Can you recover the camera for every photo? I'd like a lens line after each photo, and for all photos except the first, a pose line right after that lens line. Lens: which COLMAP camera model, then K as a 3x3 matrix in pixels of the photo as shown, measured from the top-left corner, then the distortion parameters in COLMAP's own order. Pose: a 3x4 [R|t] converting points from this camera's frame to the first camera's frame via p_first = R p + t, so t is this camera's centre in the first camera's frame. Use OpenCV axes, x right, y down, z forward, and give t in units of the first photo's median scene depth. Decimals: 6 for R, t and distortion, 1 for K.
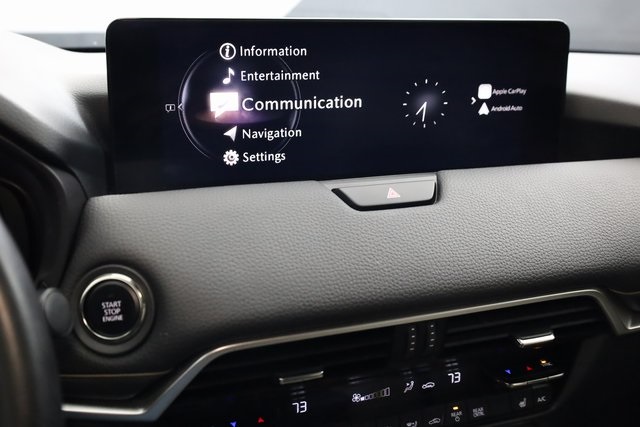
lens RADIAL K [[680.6, 0, 320.5], [0, 680.6, 210.6], [0, 0, 1]] dist [0.013686, 0.000000]
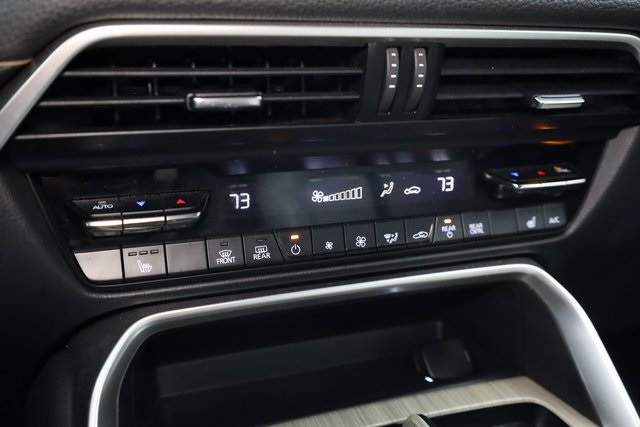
lens RADIAL K [[611.0, 0, 318.3], [0, 611.0, 212.9], [0, 0, 1]] dist [-0.001643, 0.000000]
pose [[0.999908, -0.002018, 0.013397, 0.044194], [0.001833, 0.999903, 0.013782, 0.282582], [-0.013423, -0.013756, 0.999815, 0.323066]]
